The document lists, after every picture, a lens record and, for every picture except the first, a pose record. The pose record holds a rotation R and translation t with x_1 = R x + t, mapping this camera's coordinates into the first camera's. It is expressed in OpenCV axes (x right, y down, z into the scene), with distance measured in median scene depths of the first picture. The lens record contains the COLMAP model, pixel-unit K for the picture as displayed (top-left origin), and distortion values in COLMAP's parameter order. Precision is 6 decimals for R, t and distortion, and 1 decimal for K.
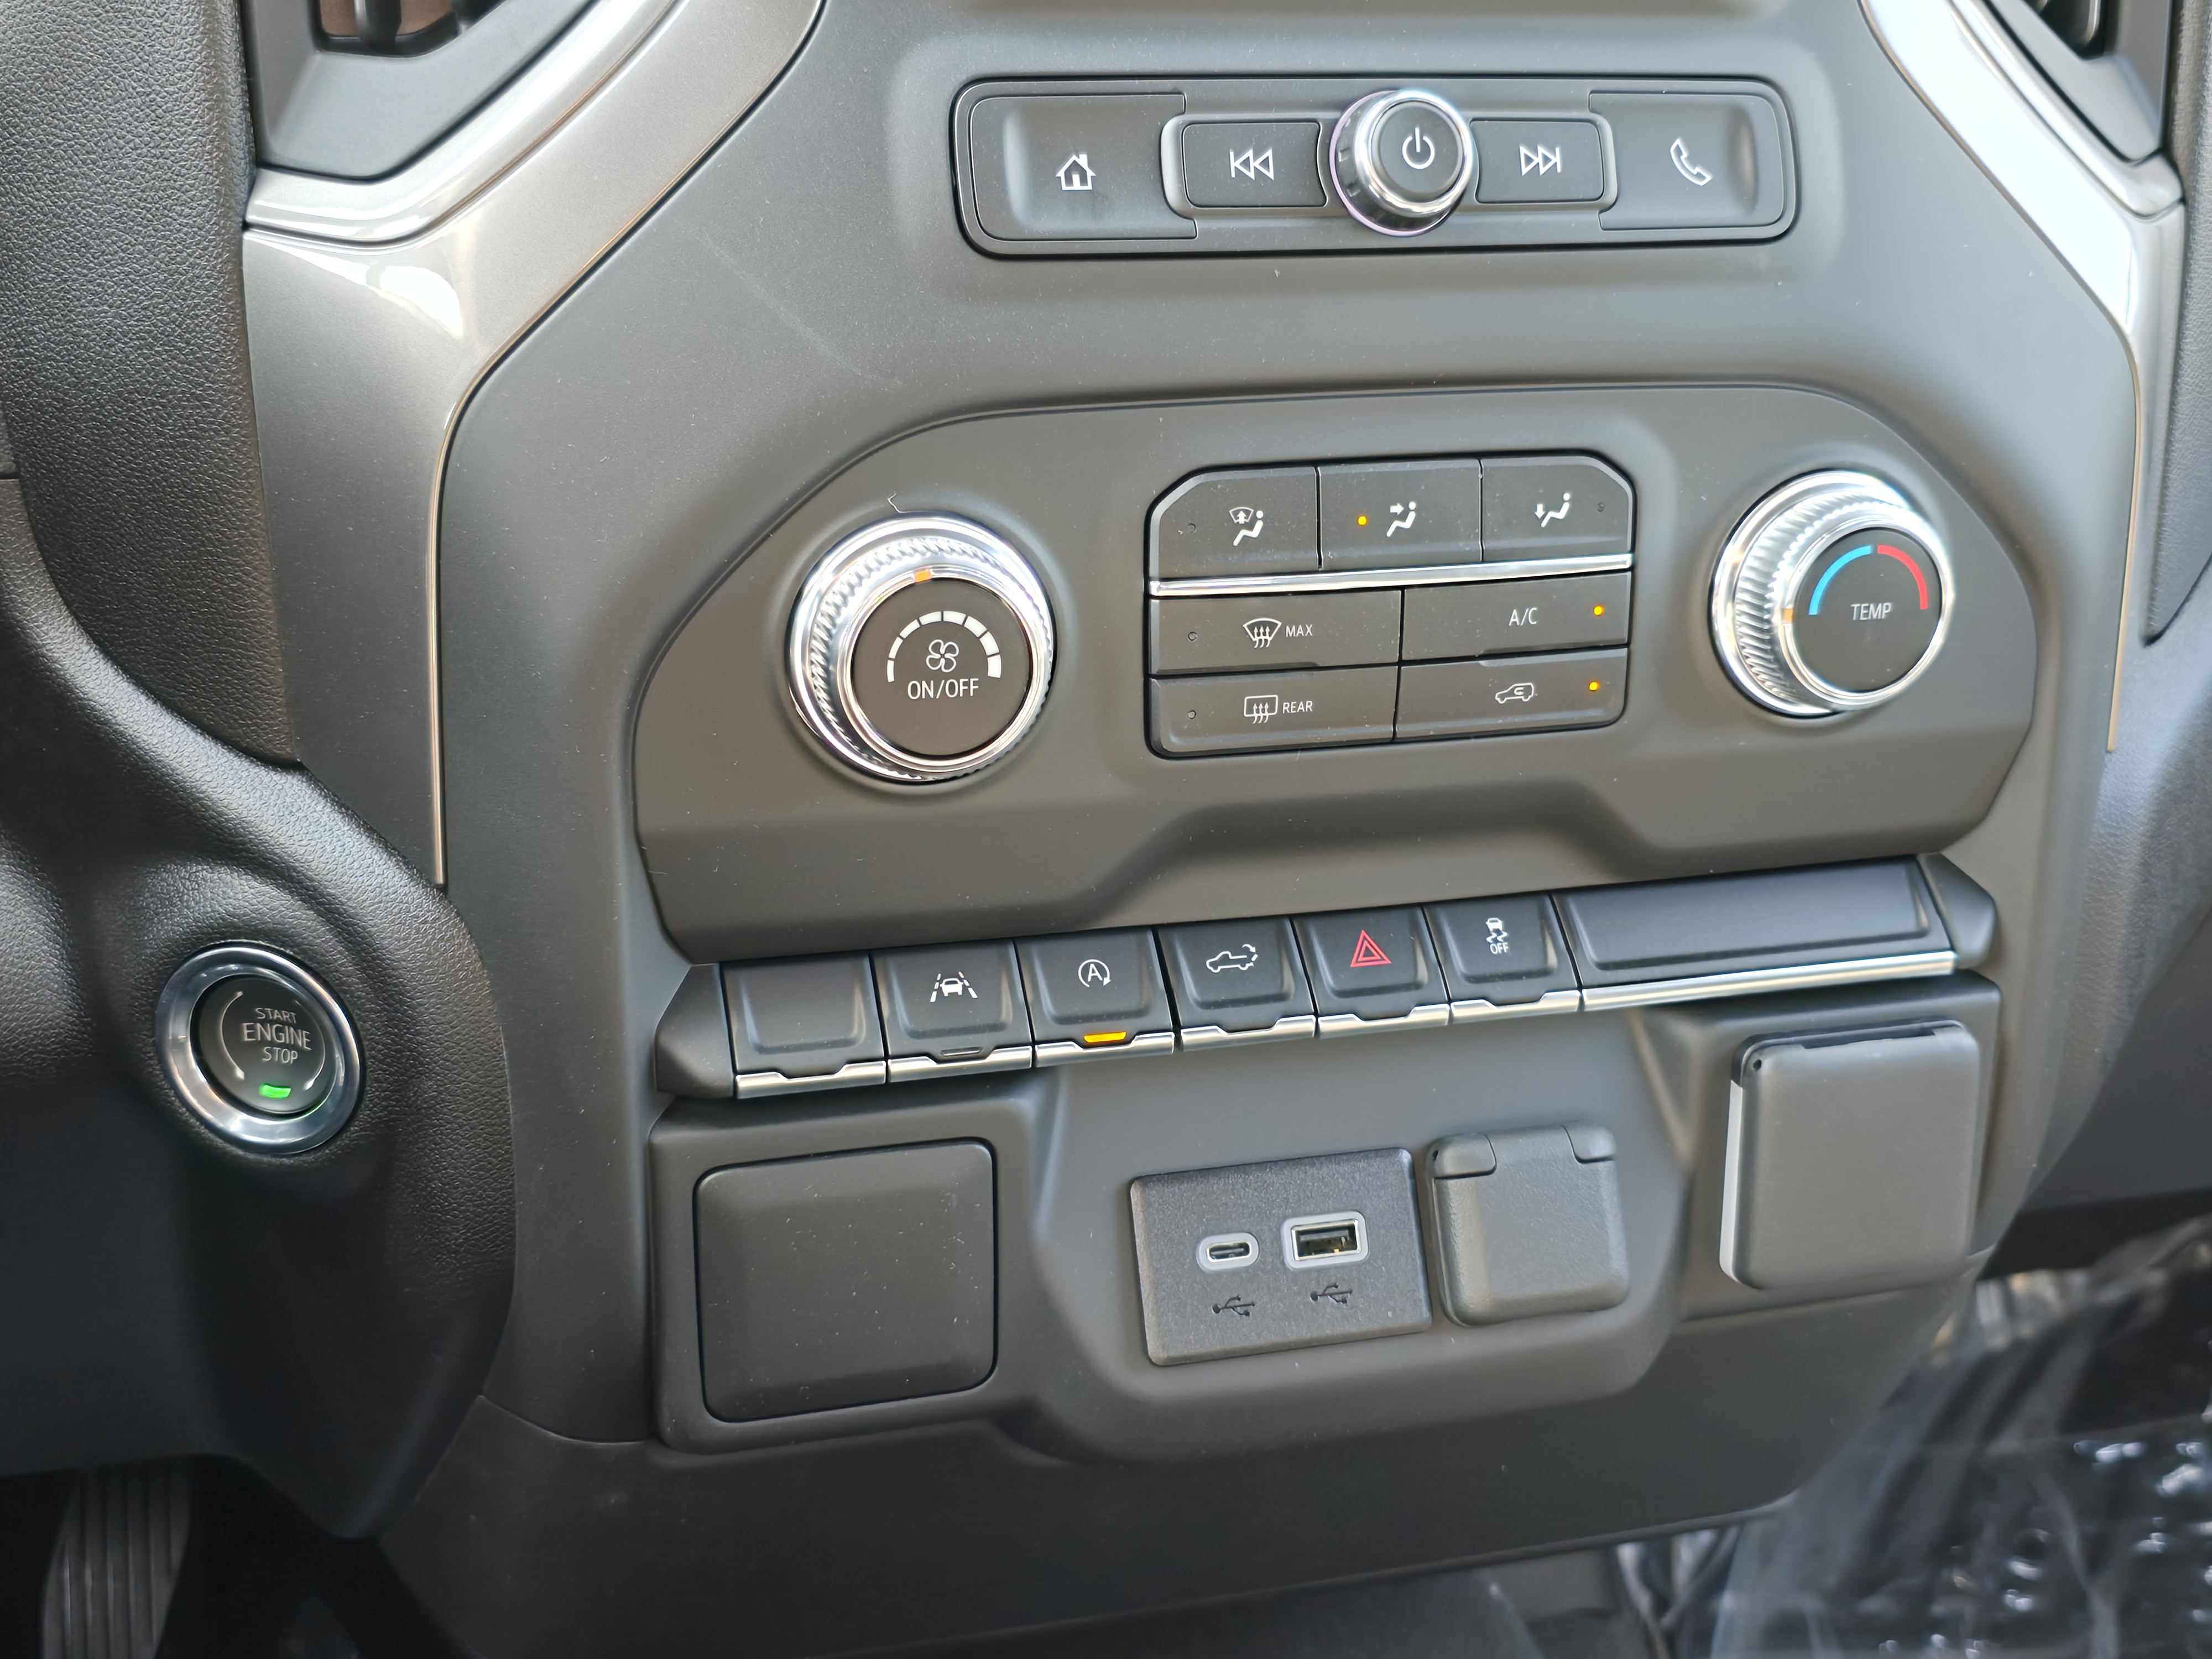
lens RADIAL K [[2561.6, 0, 1120.9], [0, 2561.6, 829.0], [0, 0, 1]] dist [0.128348, -0.242292]
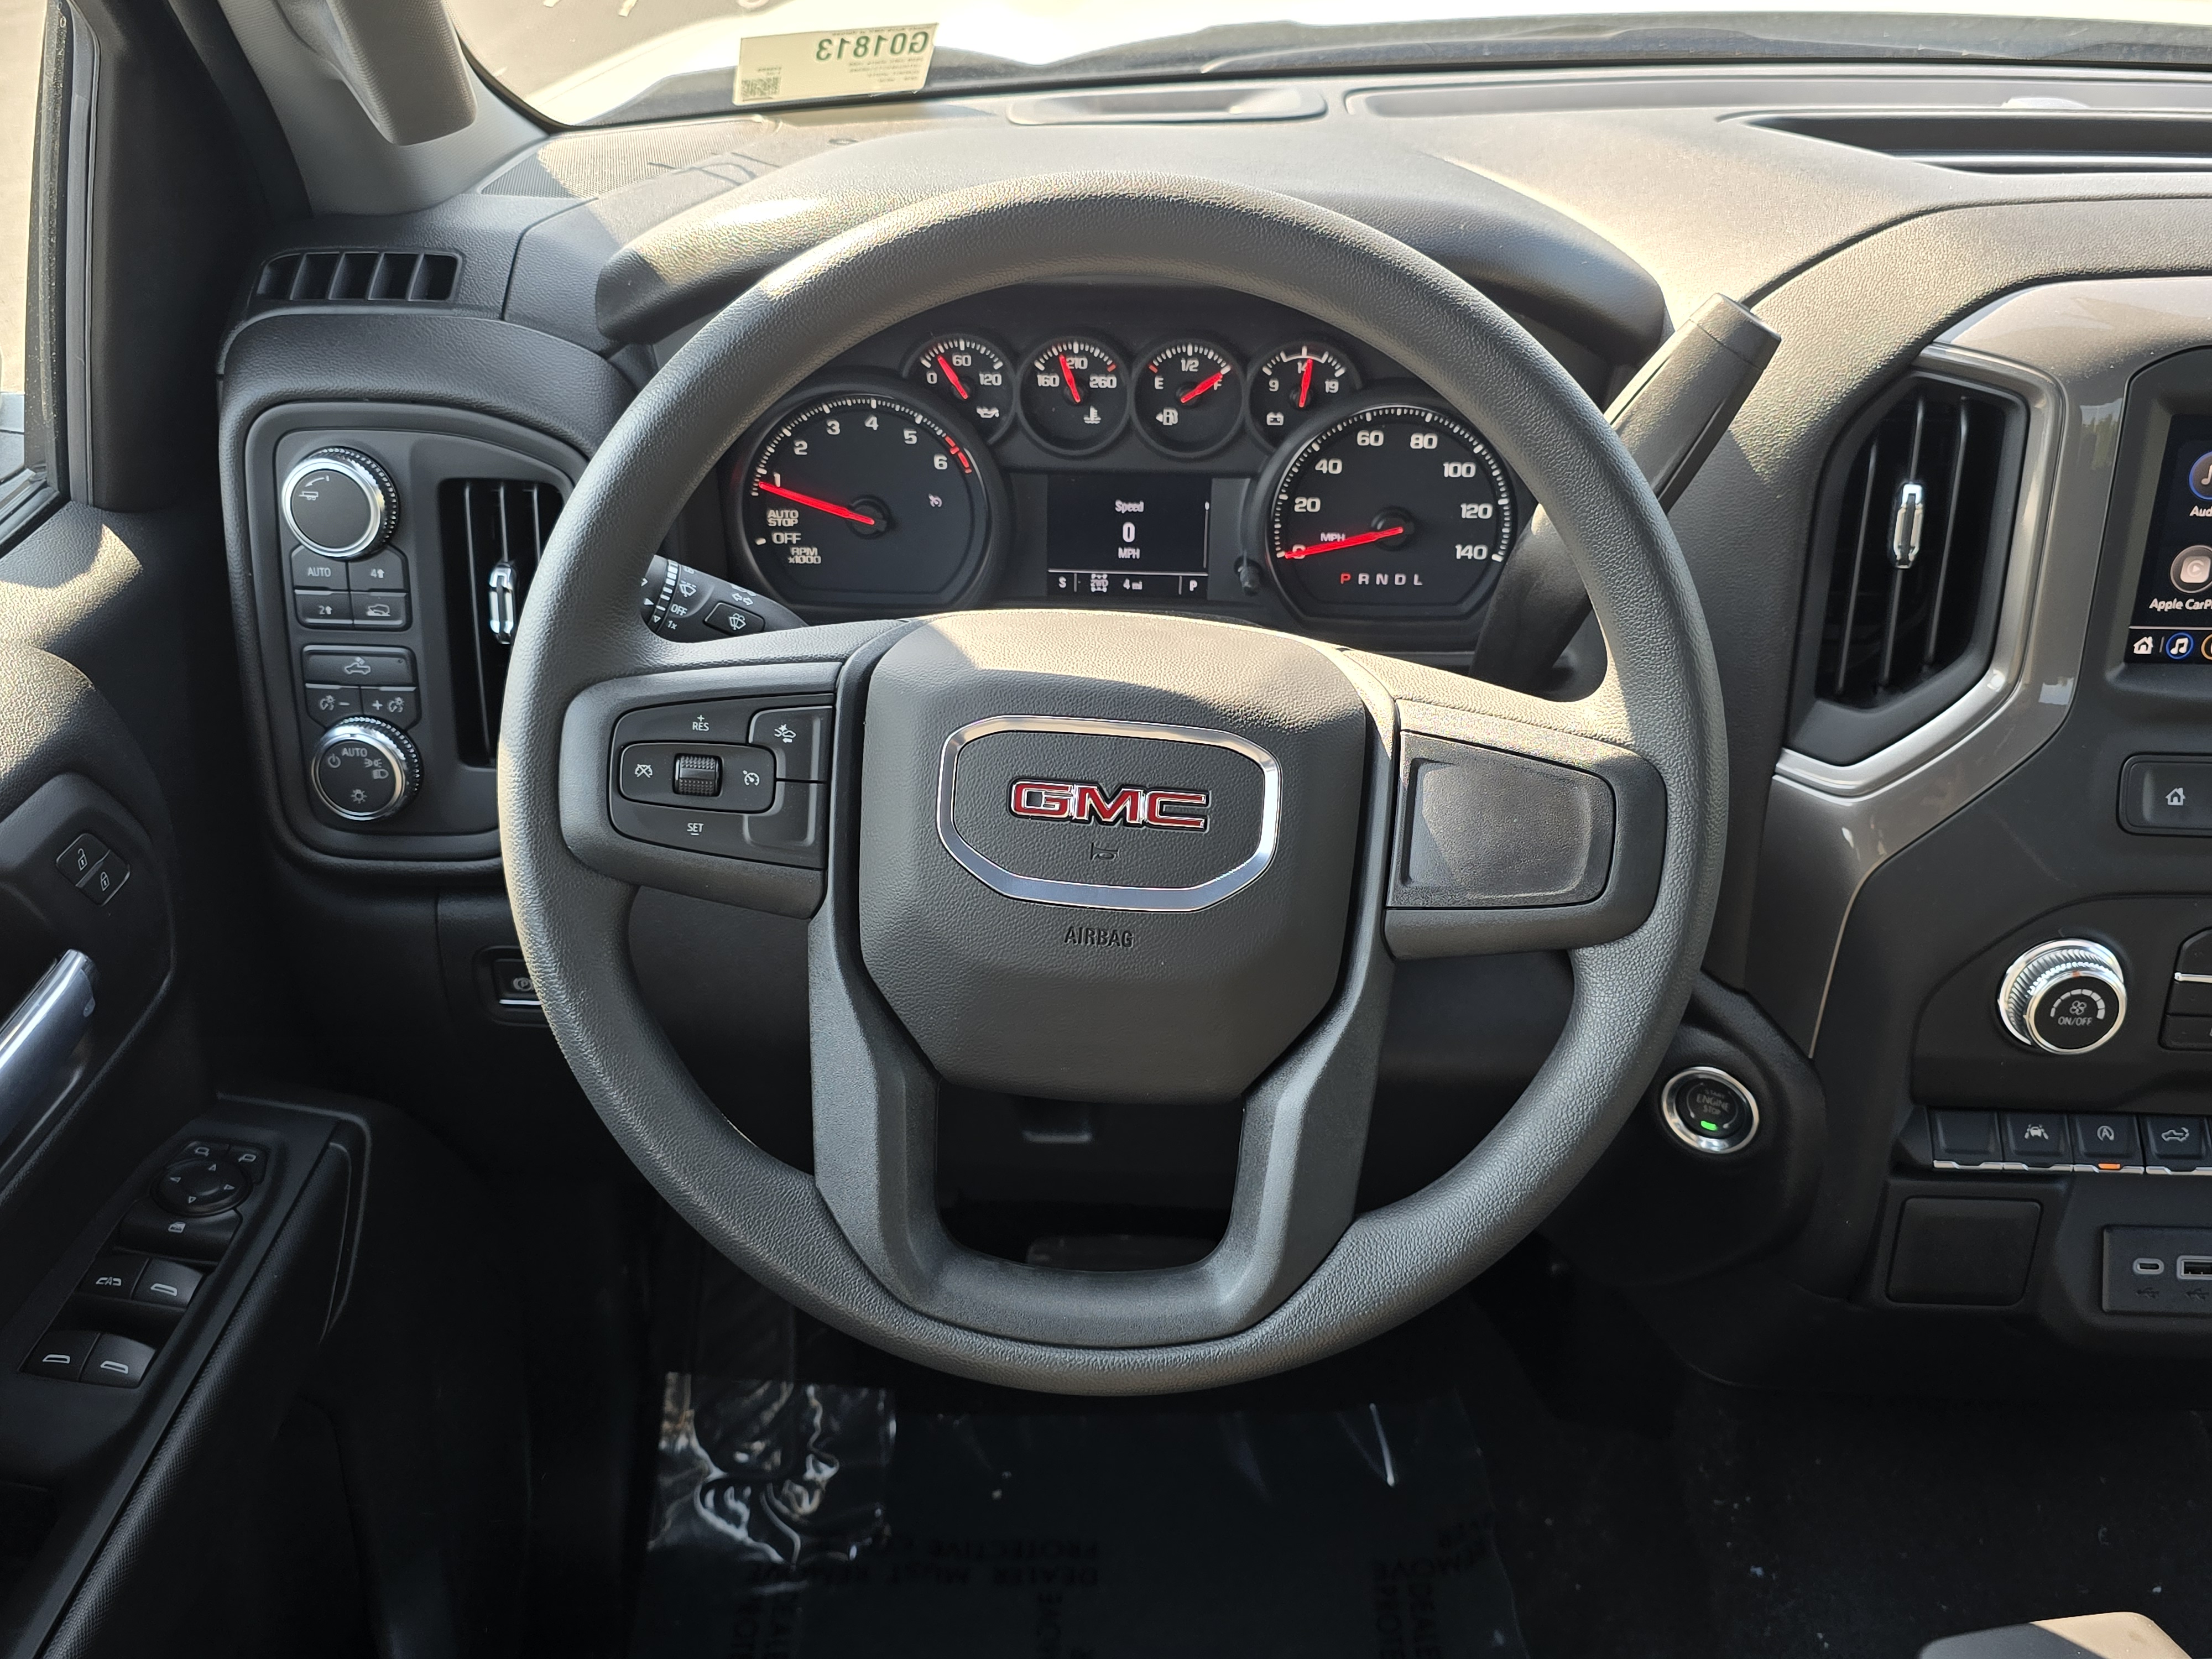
lens RADIAL K [[2201.1, 0, 1107.1], [0, 2201.1, 856.6], [0, 0, 1]] dist [0.152239, -0.312760]
pose [[0.956876, 0.131537, -0.259009, -0.367508], [-0.096038, 0.984718, 0.145285, -0.375778], [0.274161, -0.114144, 0.954886, -1.015086]]
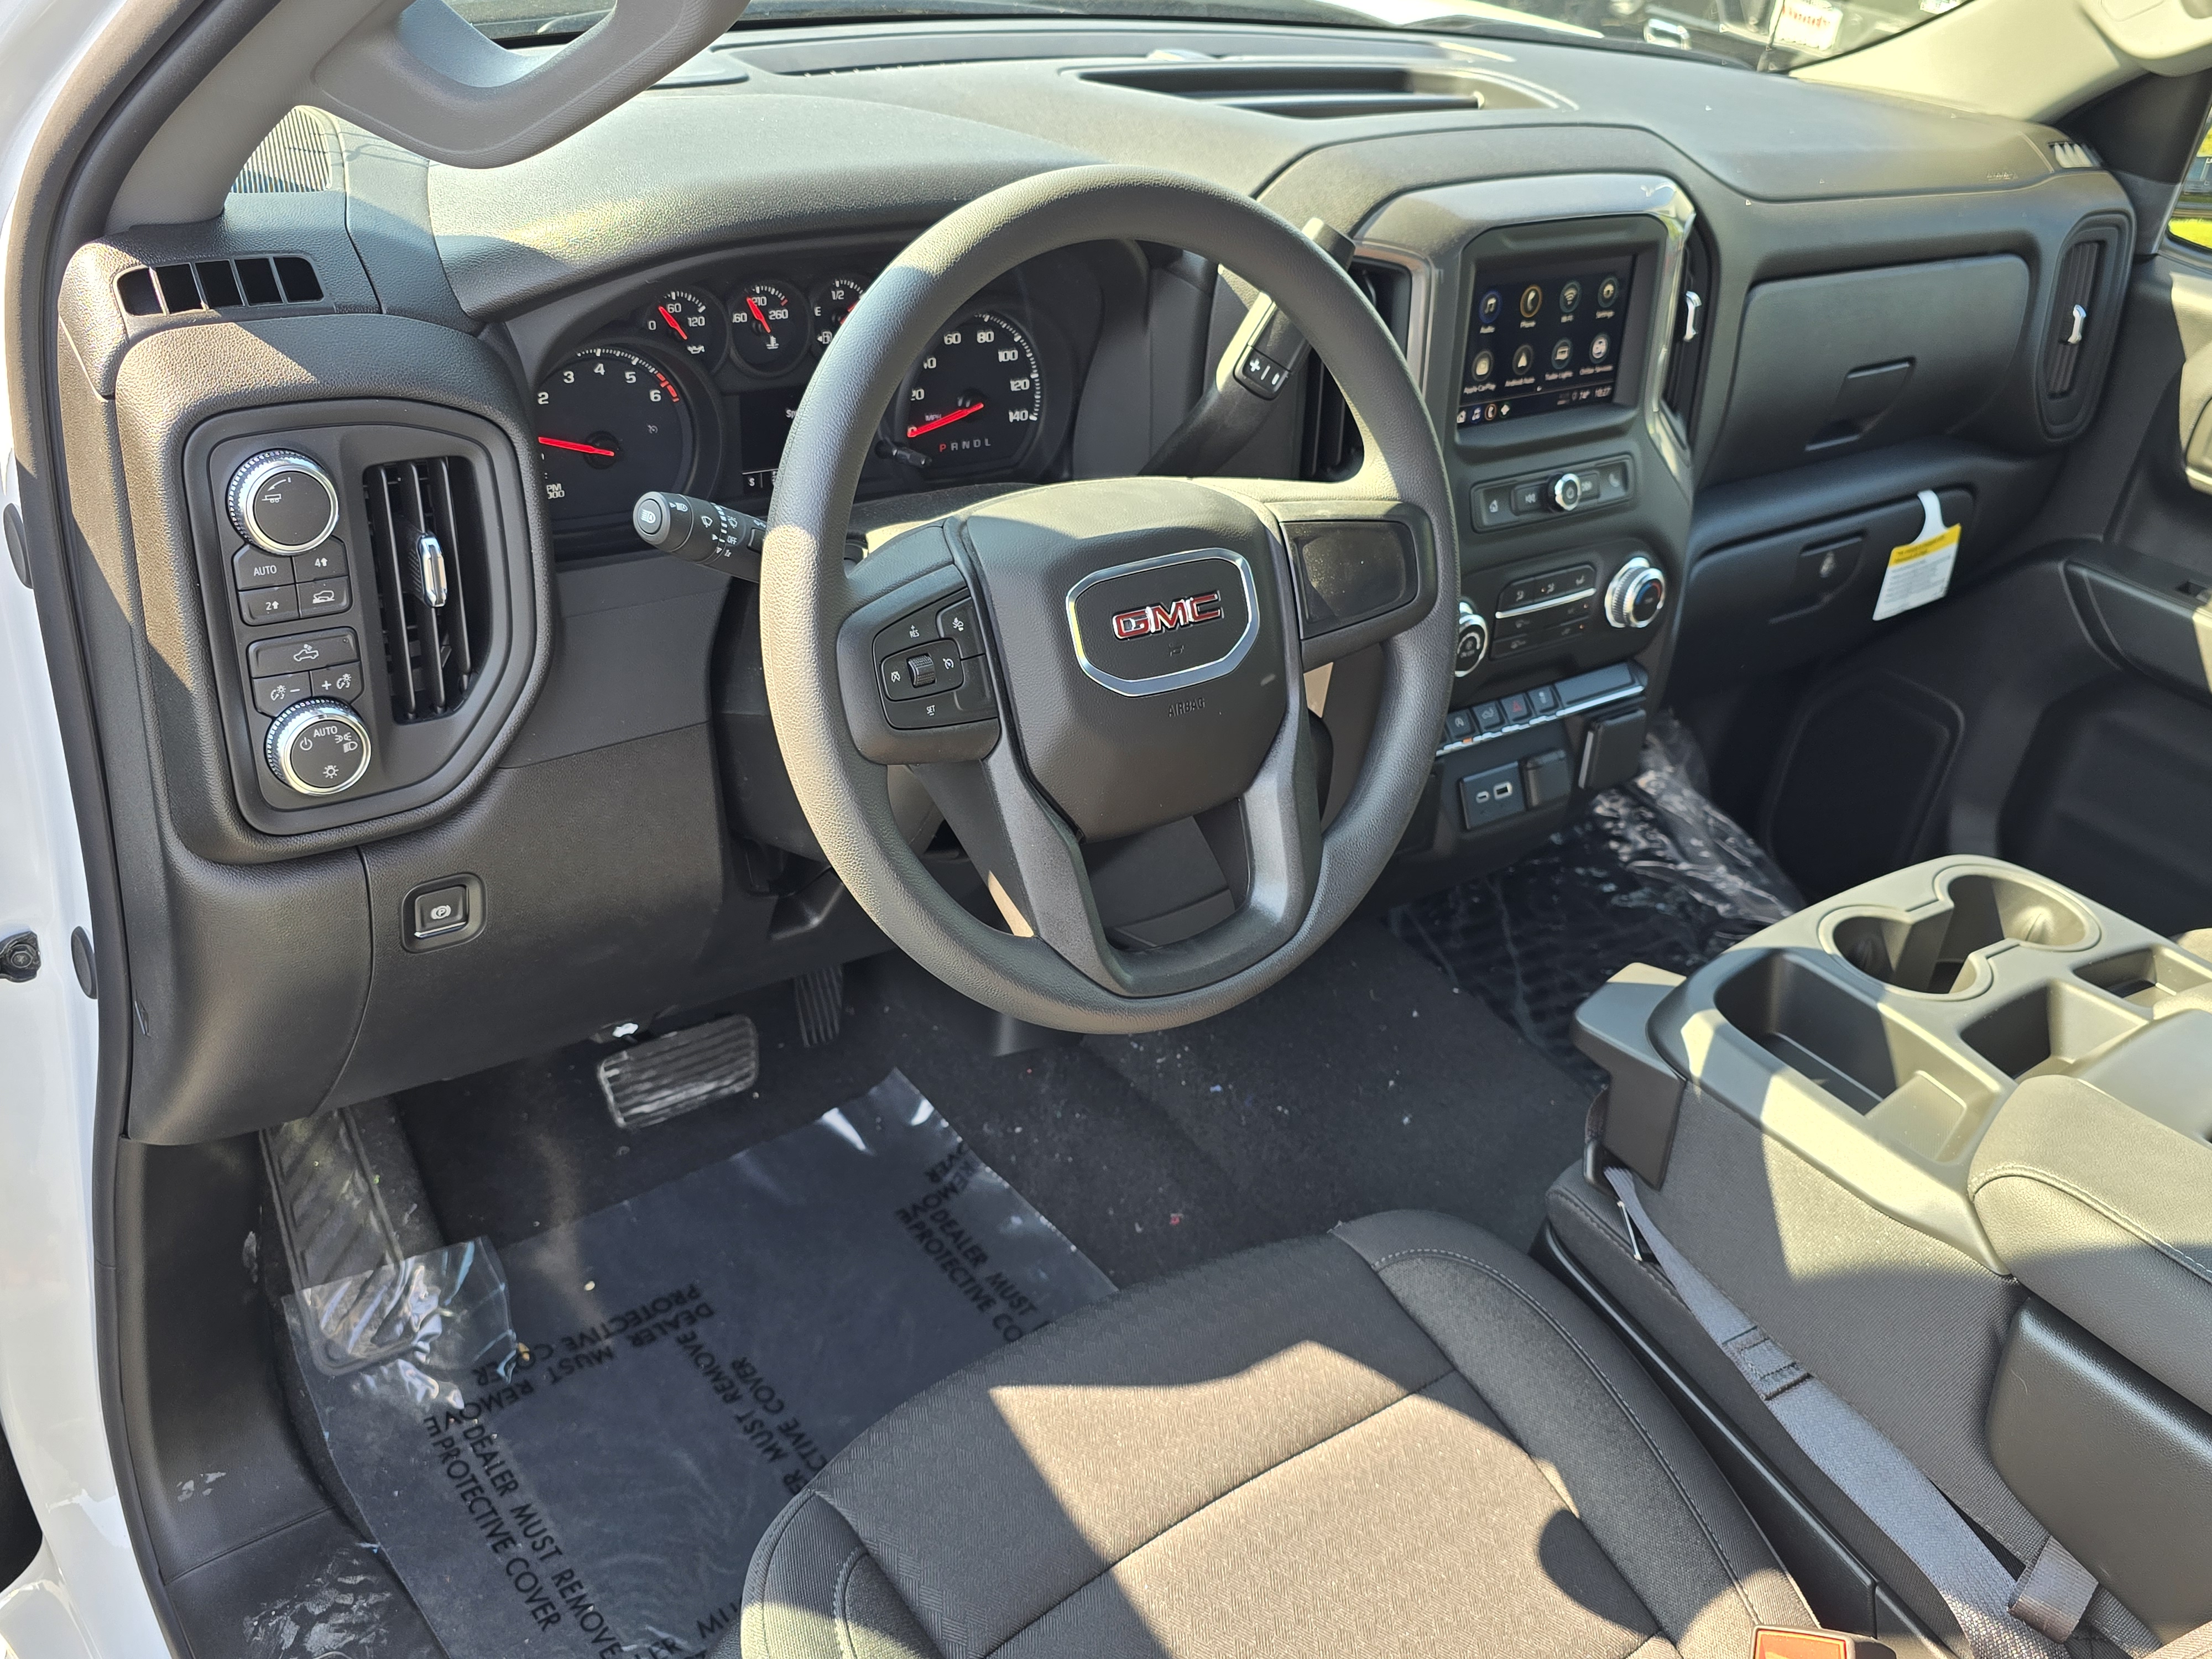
lens RADIAL K [[1995.3, 0, 1098.0], [0, 1995.3, 830.8], [0, 0, 1]] dist [0.115272, -0.143030]
pose [[0.921820, -0.115007, 0.370165, -1.544737], [0.040692, 0.978406, 0.202647, -0.384216], [-0.385477, -0.171741, 0.906594, -1.343312]]
